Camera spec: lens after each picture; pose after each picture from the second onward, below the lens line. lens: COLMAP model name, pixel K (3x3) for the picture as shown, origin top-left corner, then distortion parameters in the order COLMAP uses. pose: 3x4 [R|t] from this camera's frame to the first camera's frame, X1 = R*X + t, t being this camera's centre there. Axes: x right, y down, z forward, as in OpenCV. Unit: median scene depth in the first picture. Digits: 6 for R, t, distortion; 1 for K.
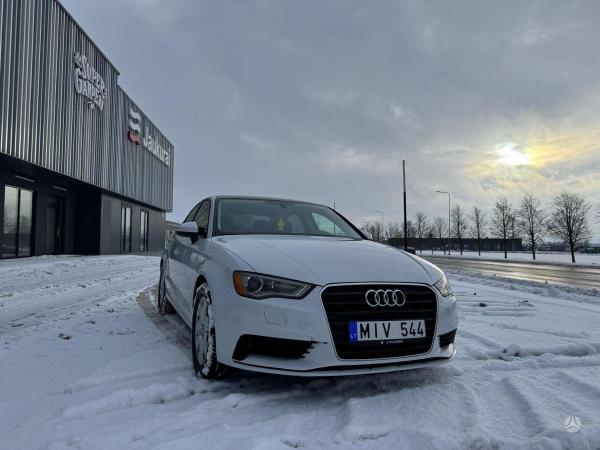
lens RADIAL K [[426.0, 0, 300.0], [0, 426.0, 225.0], [0, 0, 1]] dist [0.043456, -0.067258]
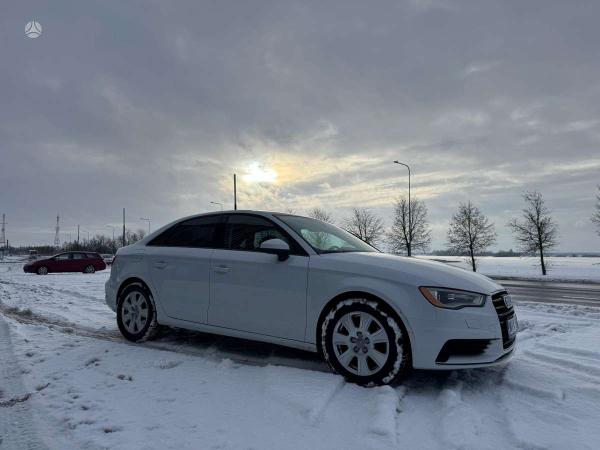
lens RADIAL K [[426.0, 0, 300.0], [0, 426.0, 225.0], [0, 0, 1]] dist [0.043456, -0.067258]
pose [[0.840506, 0.031893, 0.540862, -1.046994], [-0.021449, 0.999442, -0.025602, -0.021587], [-0.541377, 0.009917, 0.840721, 0.200204]]
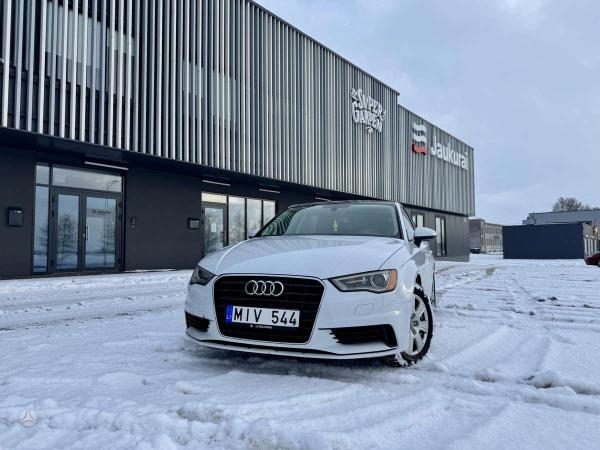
lens RADIAL K [[426.0, 0, 300.0], [0, 426.0, 225.0], [0, 0, 1]] dist [0.043456, -0.067258]
pose [[0.721264, -0.063377, -0.689755, 1.024341], [0.053648, 0.997925, -0.035594, 0.048688], [0.690580, -0.011331, 0.723167, 0.246007]]
